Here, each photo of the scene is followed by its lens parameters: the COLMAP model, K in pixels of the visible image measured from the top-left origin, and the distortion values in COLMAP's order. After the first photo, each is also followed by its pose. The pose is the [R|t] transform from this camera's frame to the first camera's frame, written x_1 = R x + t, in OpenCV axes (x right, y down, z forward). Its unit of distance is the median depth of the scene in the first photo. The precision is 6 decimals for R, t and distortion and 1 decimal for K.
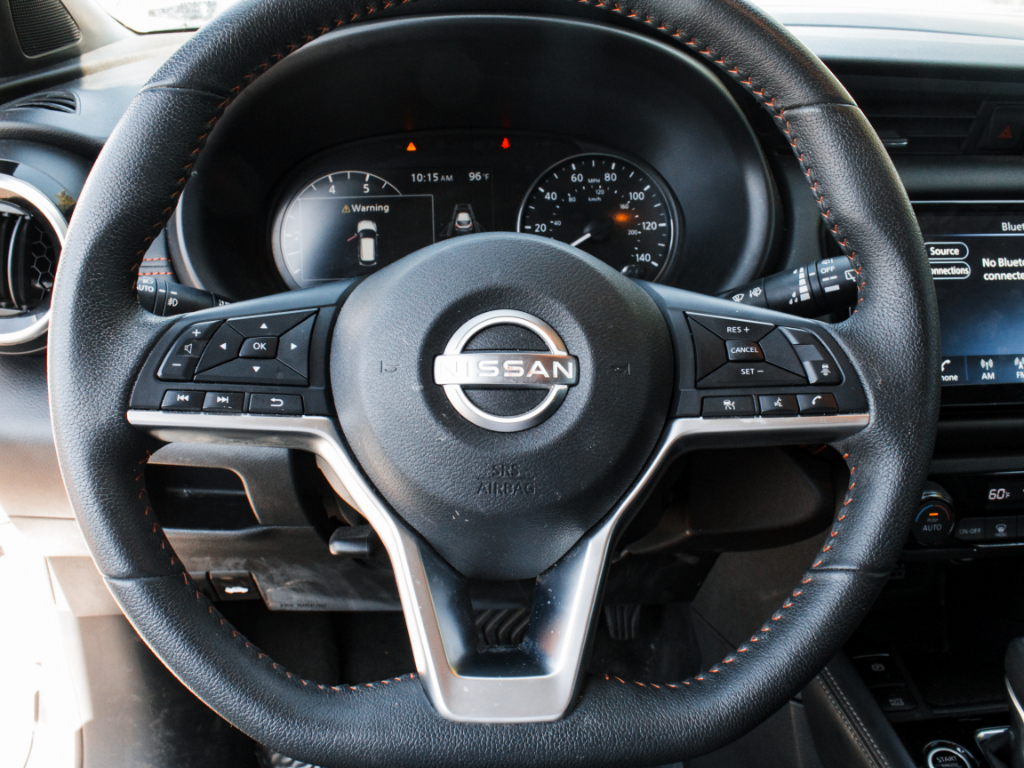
lens RADIAL K [[935.2, 0, 512.0], [0, 935.2, 384.0], [0, 0, 1]] dist [-0.166195, 0.127315]
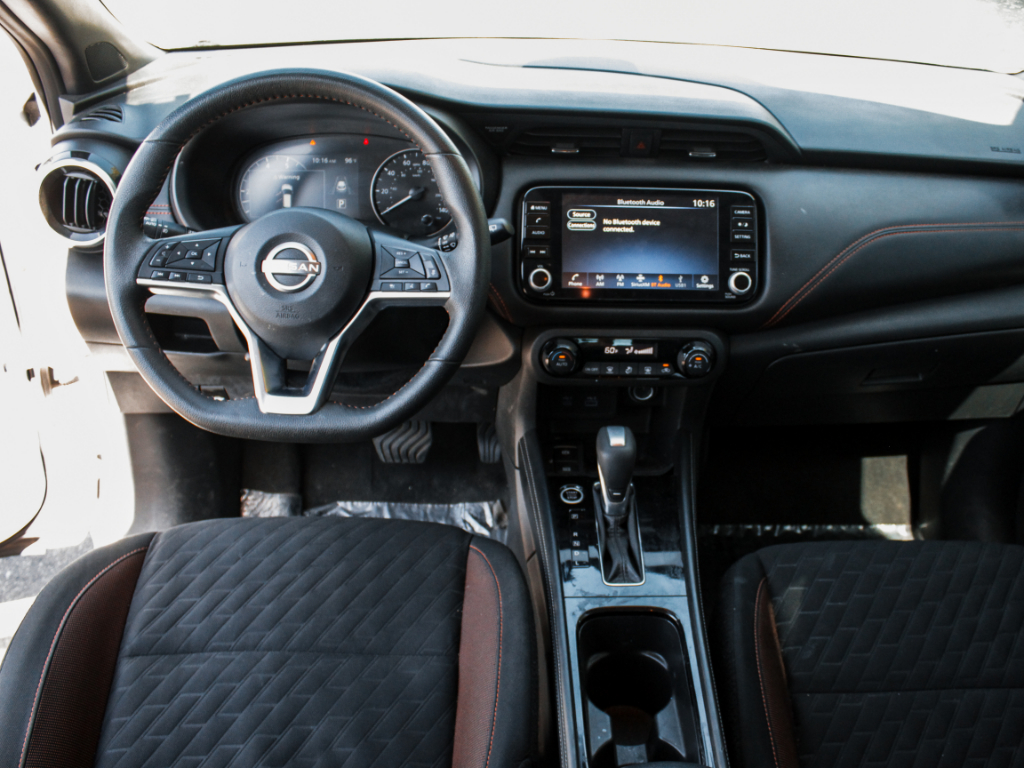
lens RADIAL K [[948.0, 0, 568.9], [0, 948.0, 380.2], [0, 0, 1]] dist [-0.168358, 0.164174]
pose [[0.998791, 0.046466, -0.016020, 0.707128], [-0.044967, 0.995467, 0.083801, 0.038371], [0.019841, -0.082979, 0.996354, -1.303491]]
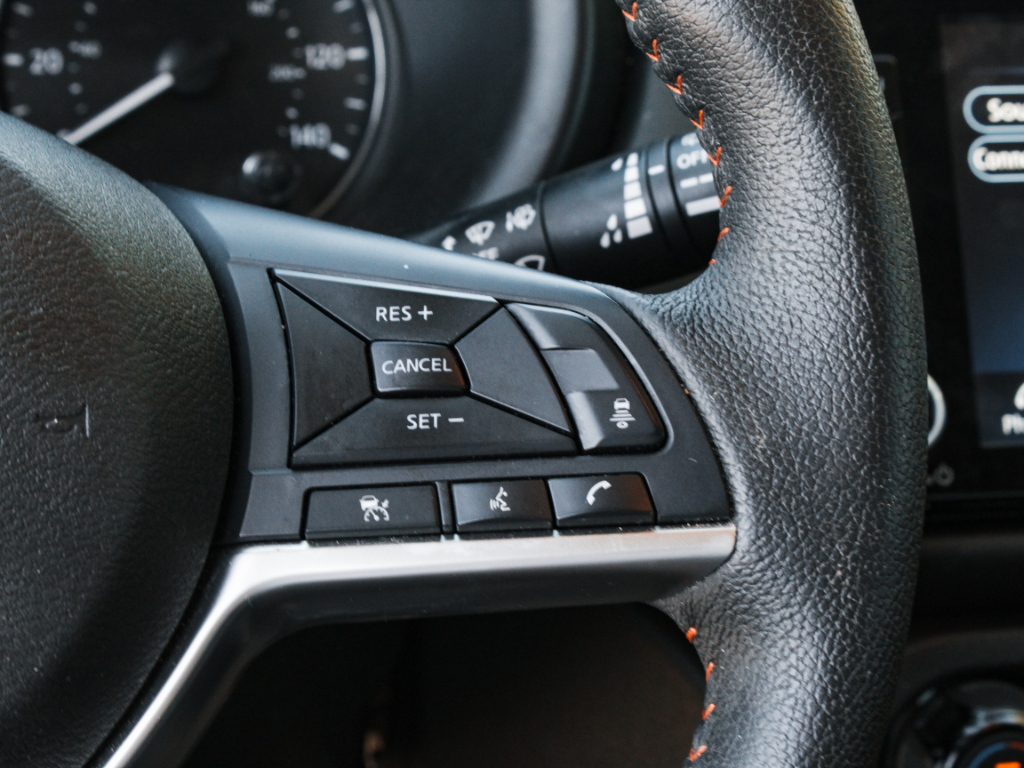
lens RADIAL K [[2194.4, 0, 512.0], [0, 2194.4, 384.0], [0, 0, 1]] dist [0.034527, 0.068021]
pose [[0.990798, -0.014046, 0.134616, 0.166570], [0.017677, 0.999510, -0.025819, -0.004717], [-0.134188, 0.027961, 0.990561, 0.086330]]
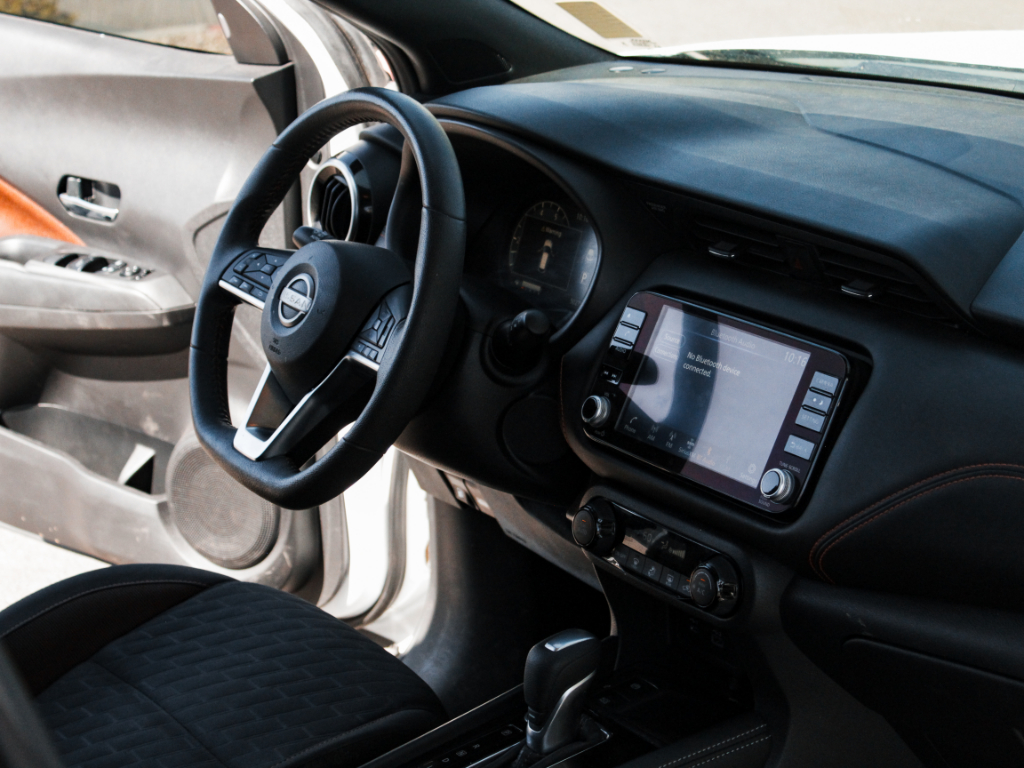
lens RADIAL K [[2098.1, 0, 512.0], [0, 2098.1, 384.0], [0, 0, 1]] dist [-0.004063, -0.072846]
pose [[0.486310, 0.247998, -0.837854, 4.057688], [-0.314644, 0.944254, 0.096864, -0.427817], [0.815170, 0.216520, 0.537231, -1.077077]]
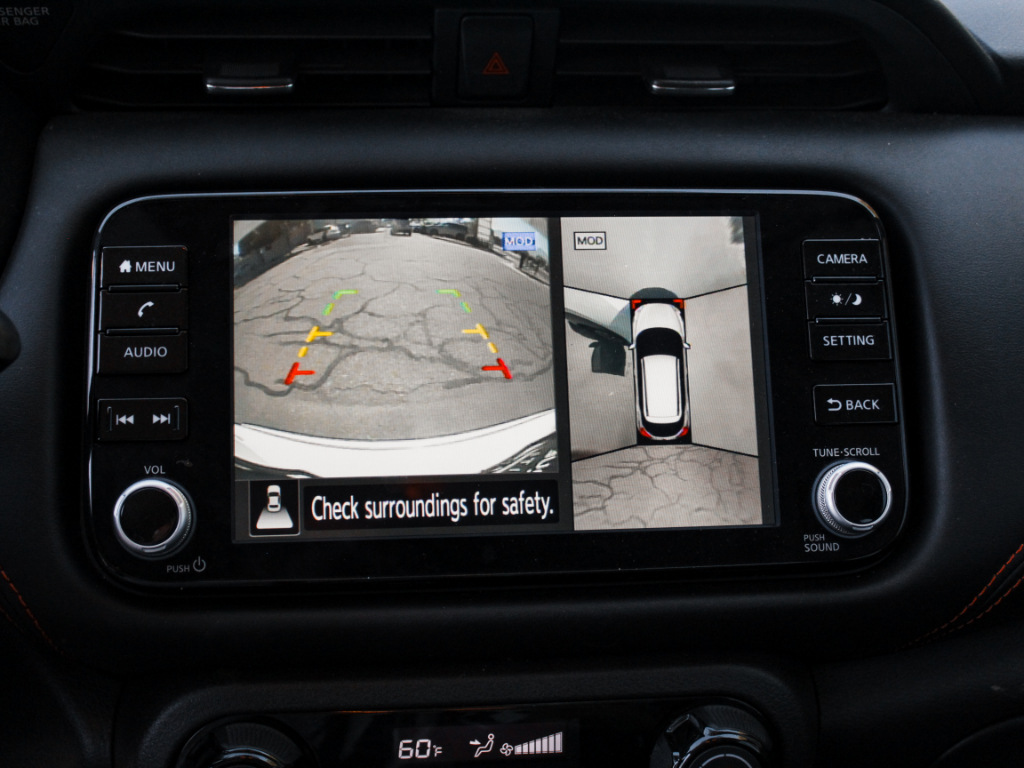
lens RADIAL K [[1437.1, 0, 512.0], [0, 1437.1, 384.0], [0, 0, 1]] dist [-0.043996, -0.057822]
pose [[0.999343, 0.008272, 0.035300, 0.813944], [-0.005899, 0.997748, -0.066812, -0.048077], [-0.035773, 0.066560, 0.997141, 0.226200]]
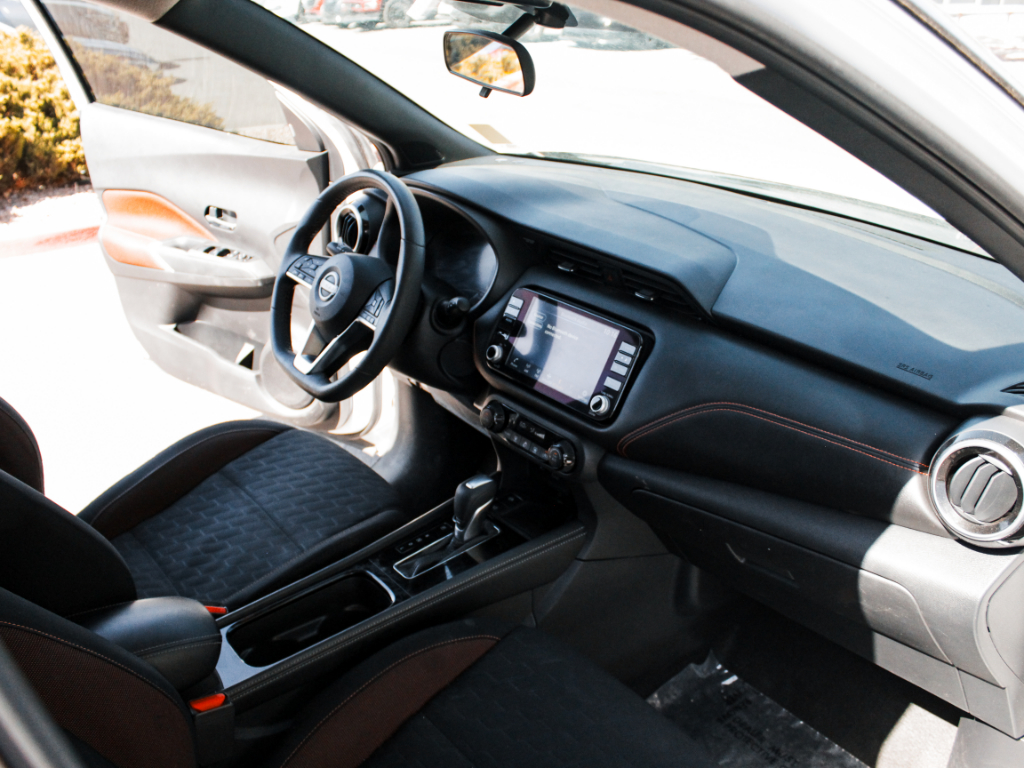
lens RADIAL K [[935.2, 0, 512.0], [0, 935.2, 384.0], [0, 0, 1]] dist [-0.166195, 0.127315]
pose [[0.559353, 0.338119, -0.756835, 3.272058], [-0.345491, 0.925038, 0.157923, -0.481944], [0.753499, 0.173145, 0.634240, -0.762131]]
